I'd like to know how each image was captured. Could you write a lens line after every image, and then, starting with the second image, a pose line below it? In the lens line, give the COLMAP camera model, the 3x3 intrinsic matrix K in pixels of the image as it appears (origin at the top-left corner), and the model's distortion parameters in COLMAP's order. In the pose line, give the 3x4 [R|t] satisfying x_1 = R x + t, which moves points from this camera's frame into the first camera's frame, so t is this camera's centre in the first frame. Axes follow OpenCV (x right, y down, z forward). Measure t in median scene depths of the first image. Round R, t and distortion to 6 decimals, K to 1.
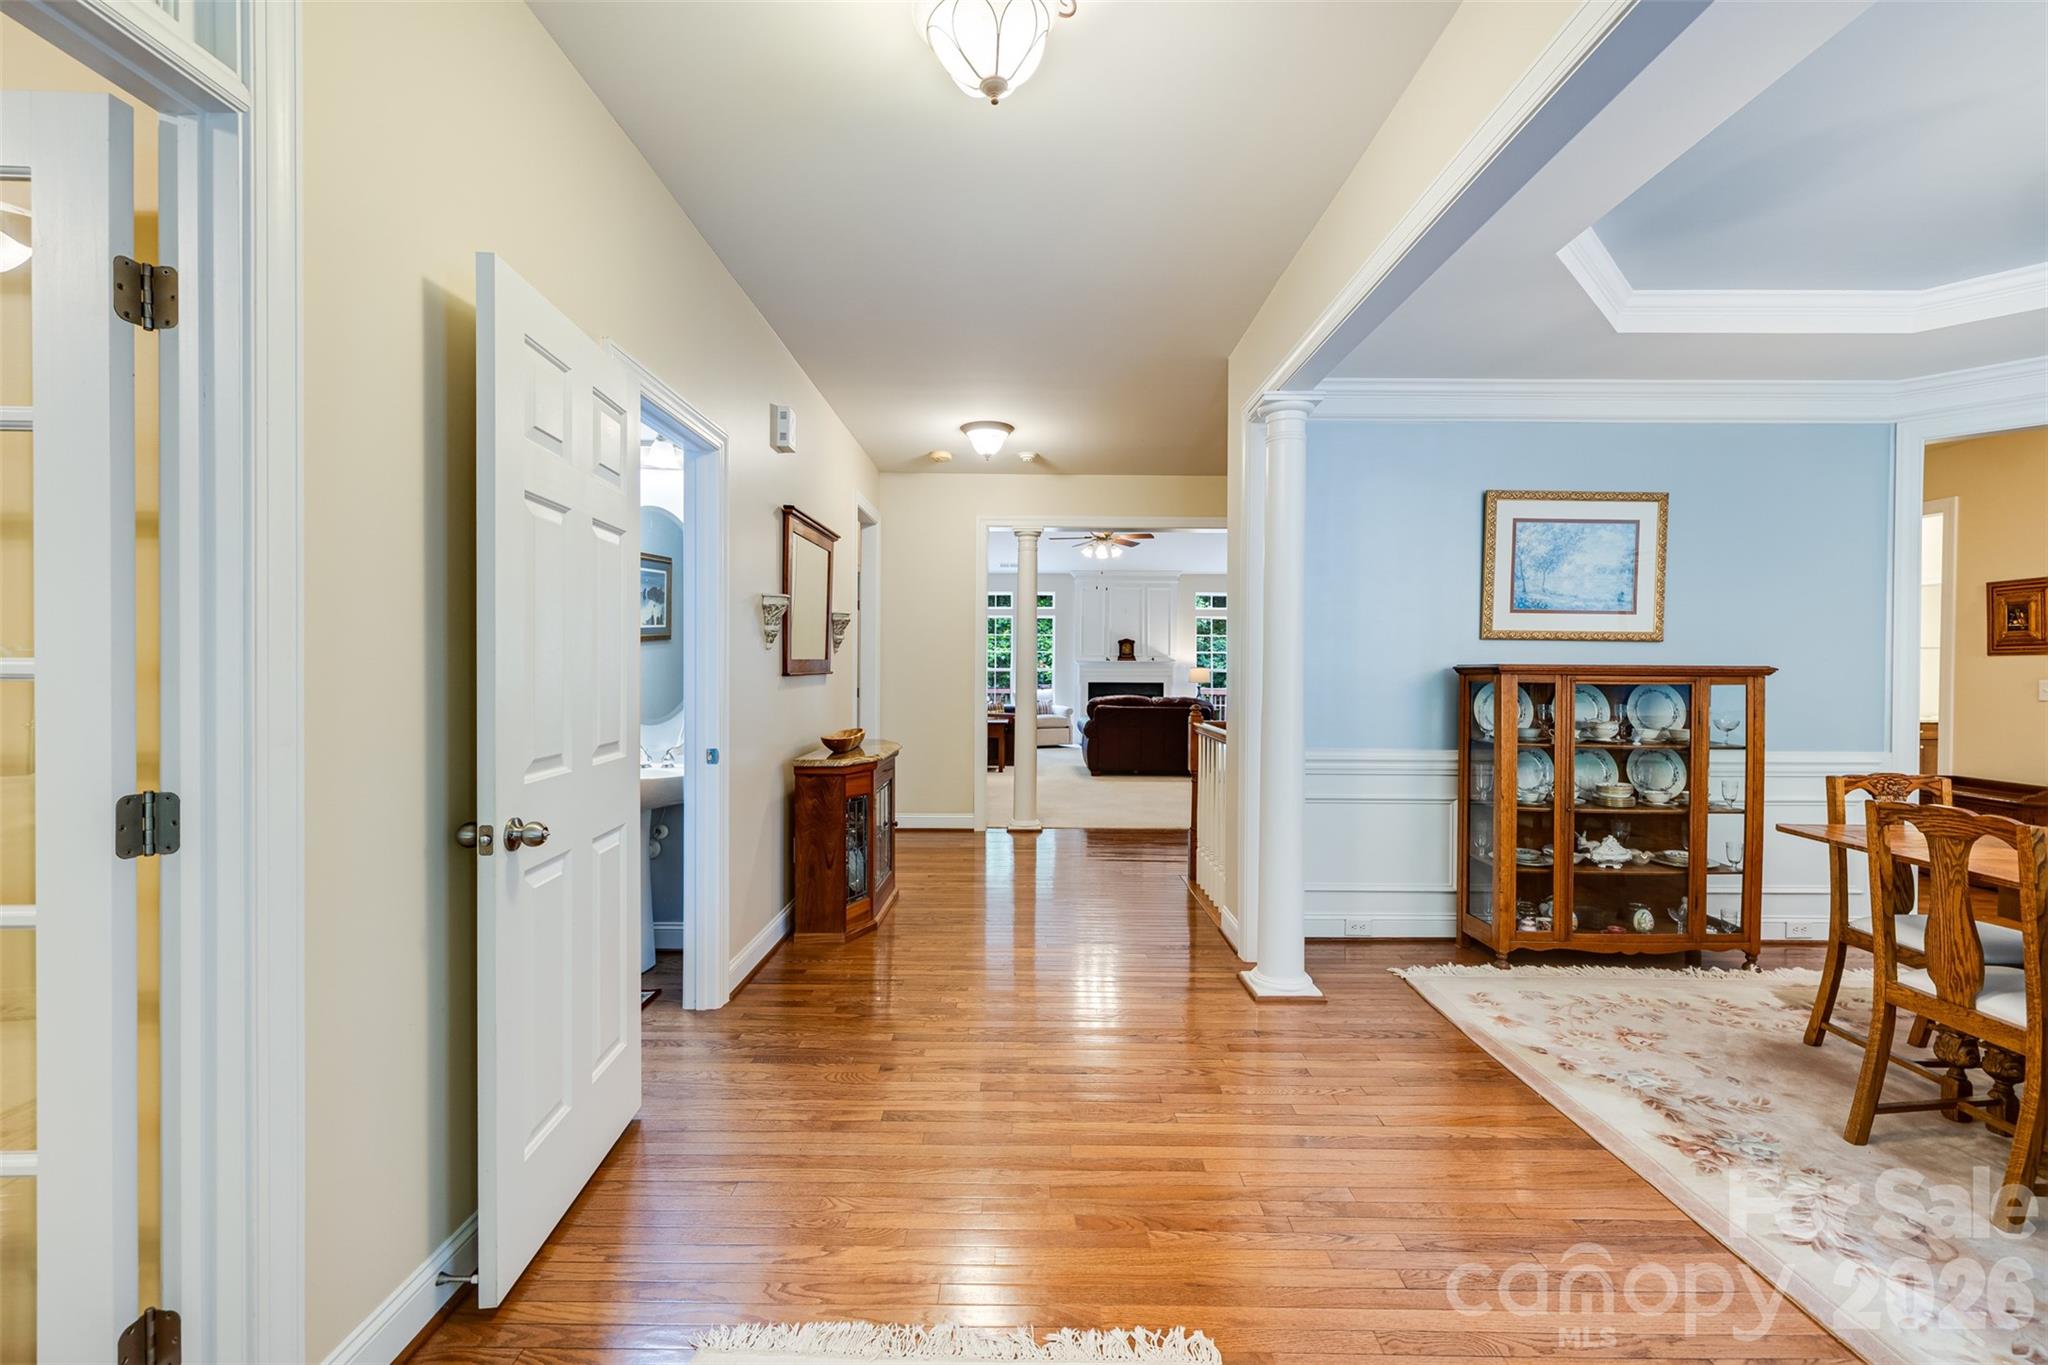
lens RADIAL K [[855.6, 0, 1023.8], [0, 855.6, 676.3], [0, 0, 1]] dist [-0.000684, 0.000407]
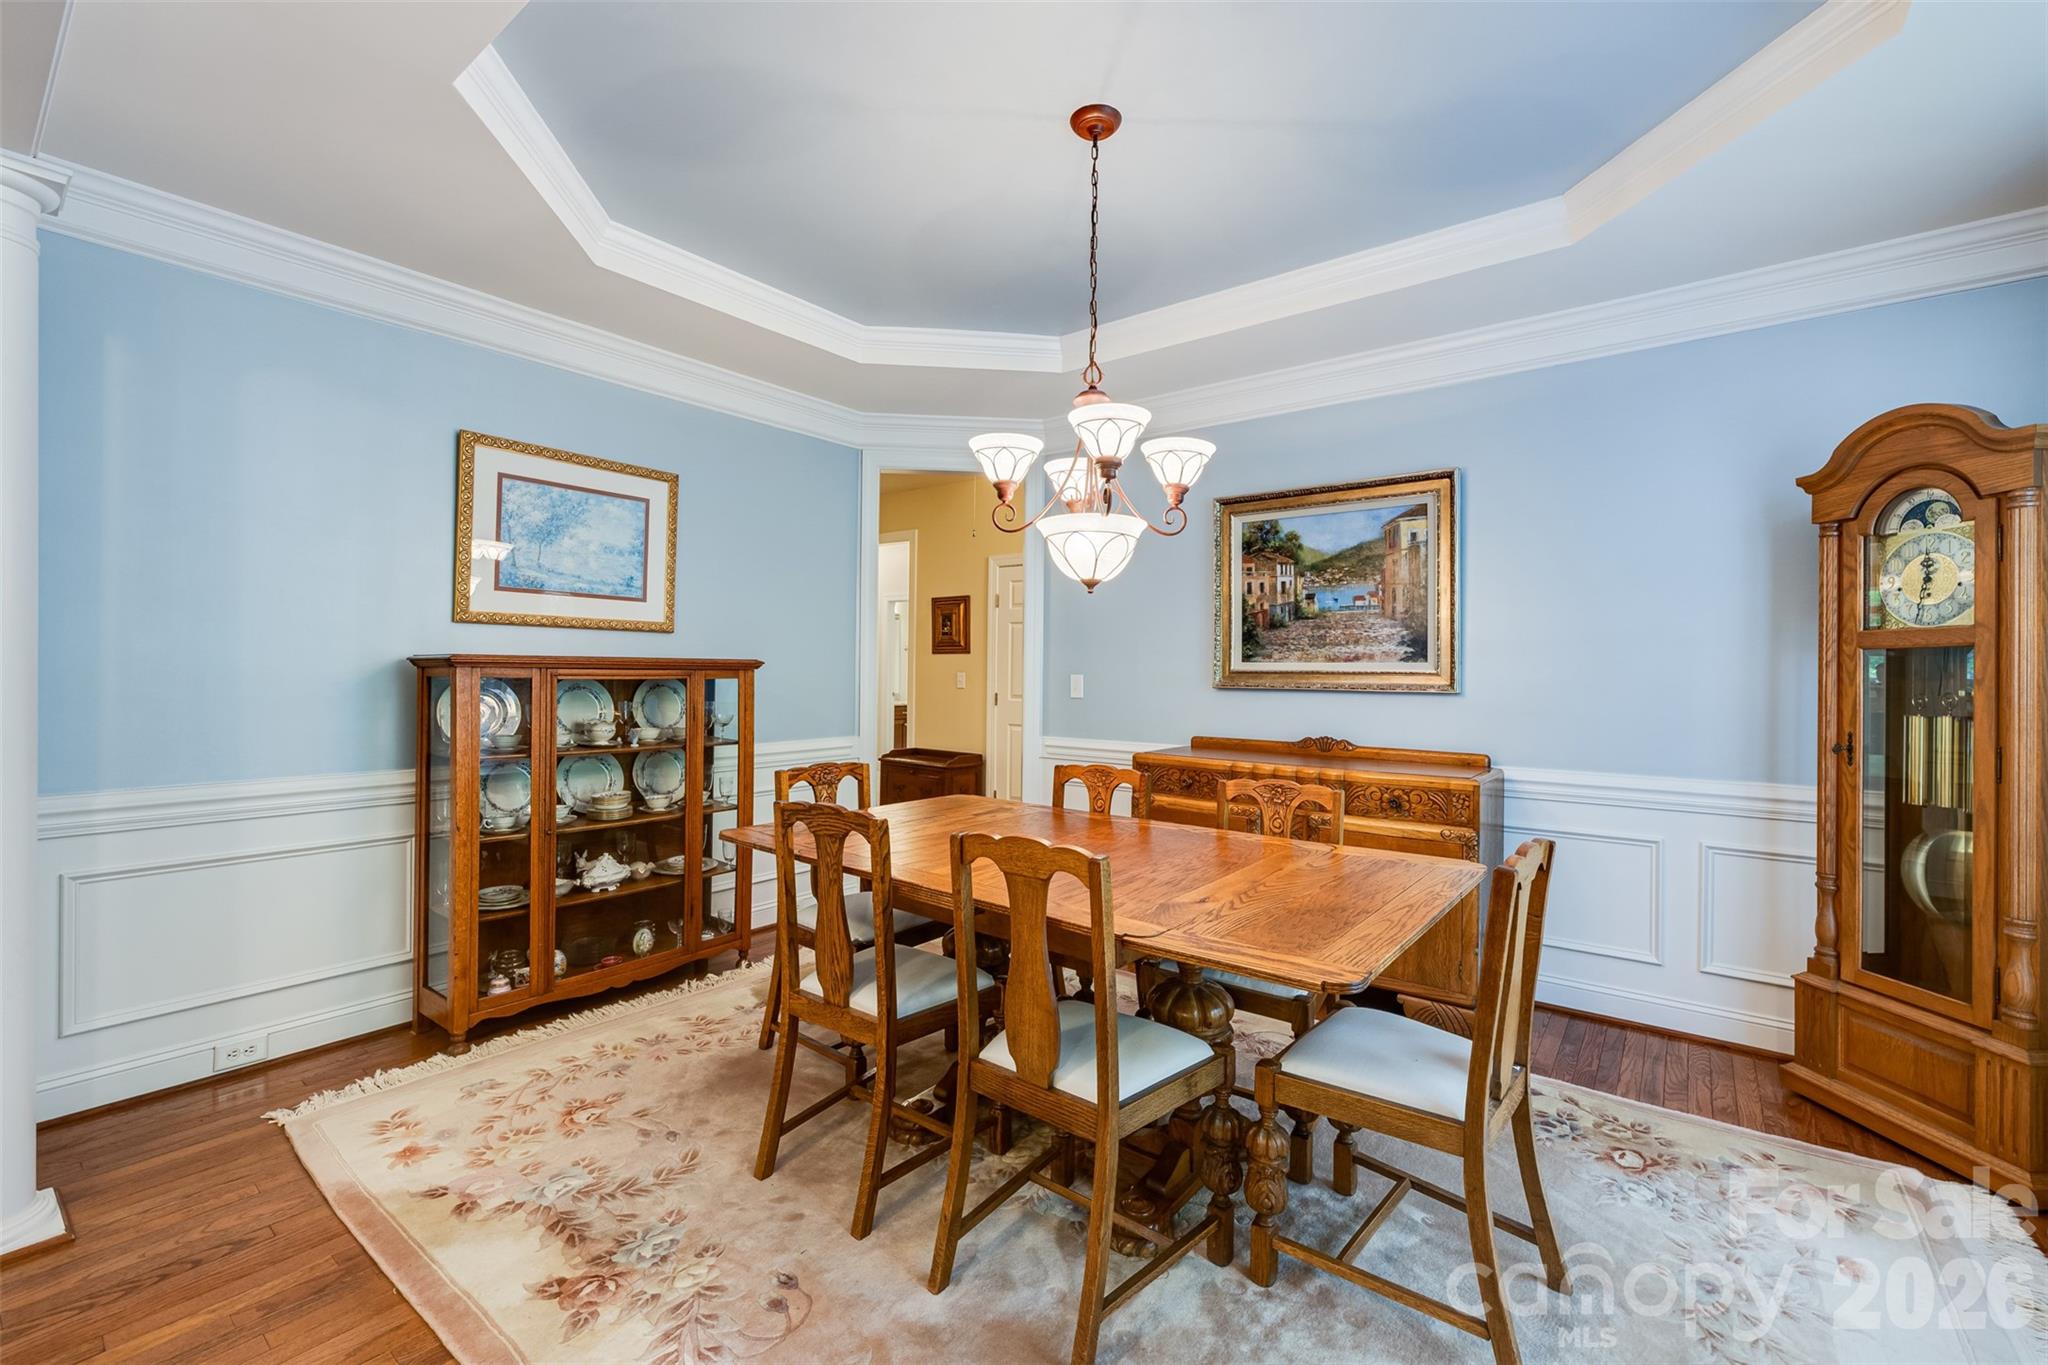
lens RADIAL K [[869.0, 0, 1020.7], [0, 869.0, 673.1], [0, 0, 1]] dist [-0.001871, -0.000051]
pose [[0.611285, -0.004055, 0.791400, 0.245373], [0.001603, 0.999991, 0.003885, 0.000441], [-0.791409, -0.001107, 0.611286, 0.127559]]
